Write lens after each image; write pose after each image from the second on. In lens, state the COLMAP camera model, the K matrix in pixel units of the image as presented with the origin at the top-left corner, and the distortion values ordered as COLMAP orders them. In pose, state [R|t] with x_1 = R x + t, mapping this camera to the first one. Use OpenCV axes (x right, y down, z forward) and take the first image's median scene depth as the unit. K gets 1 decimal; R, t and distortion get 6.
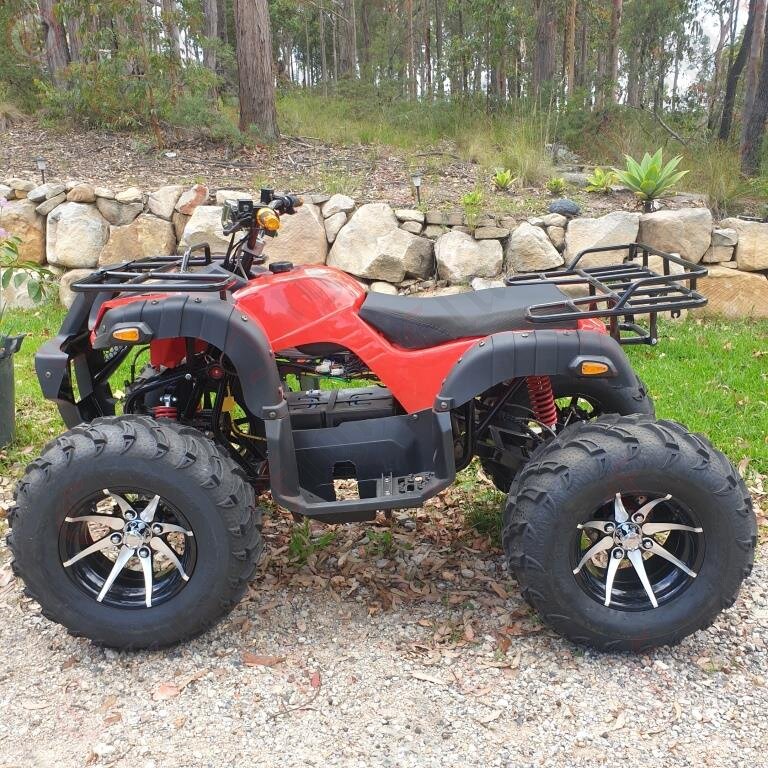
lens RADIAL K [[761.7, 0, 384.0], [0, 761.7, 384.0], [0, 0, 1]] dist [-0.005147, 0.026963]
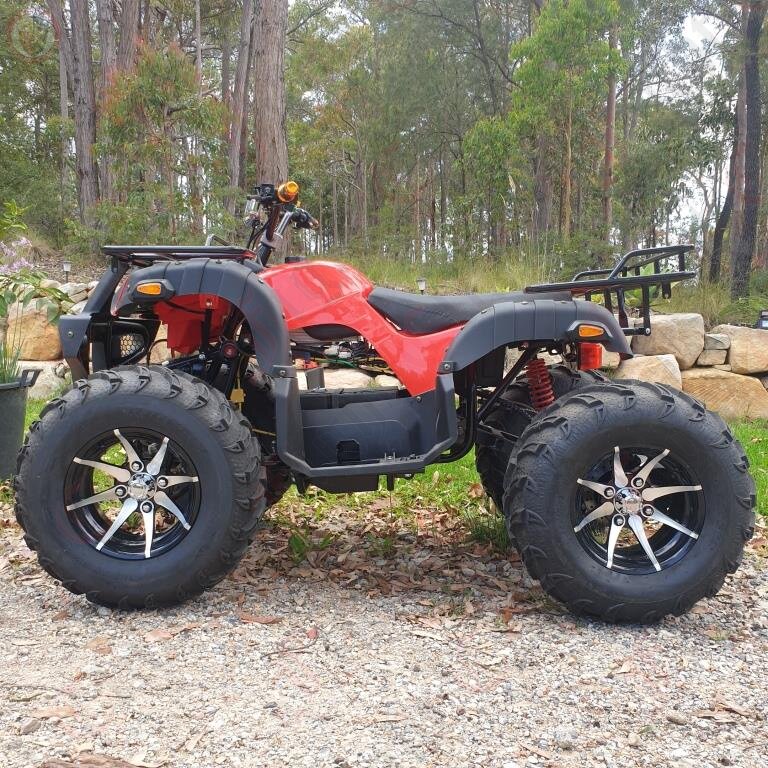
lens RADIAL K [[758.0, 0, 384.0], [0, 758.0, 384.0], [0, 0, 1]] dist [0.012763, -0.007536]
pose [[0.999609, 0.027642, -0.004326, -0.002551], [-0.027958, 0.981060, -0.191675, 0.250513], [-0.001054, 0.191720, 0.981449, -0.015070]]
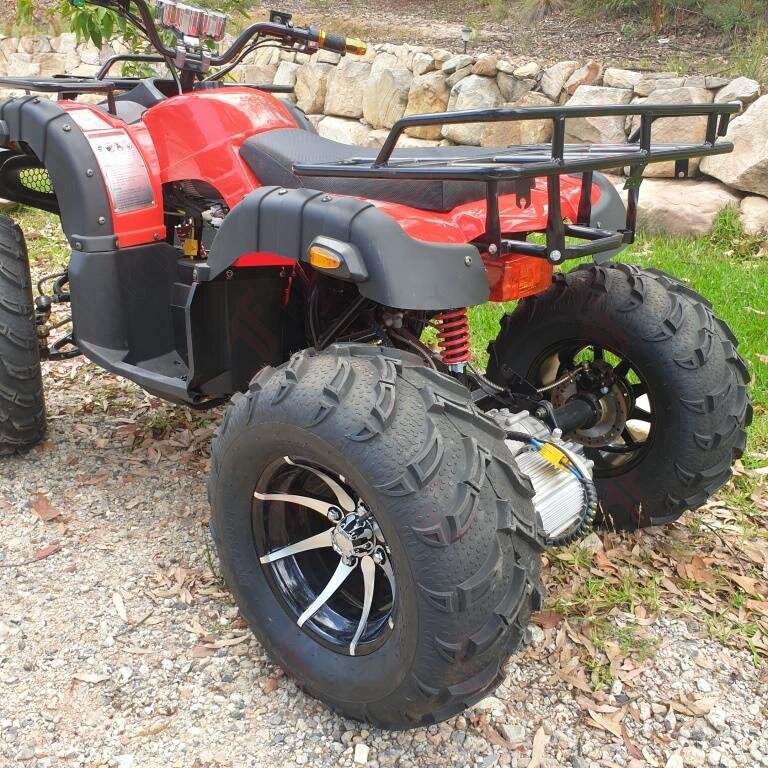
lens RADIAL K [[761.7, 0, 384.0], [0, 761.7, 384.0], [0, 0, 1]] dist [-0.005147, 0.026963]
pose [[0.793558, 0.276205, -0.542196, 0.646864], [-0.209284, 0.960574, 0.183026, -0.046118], [0.571372, -0.031769, 0.820076, 0.500231]]
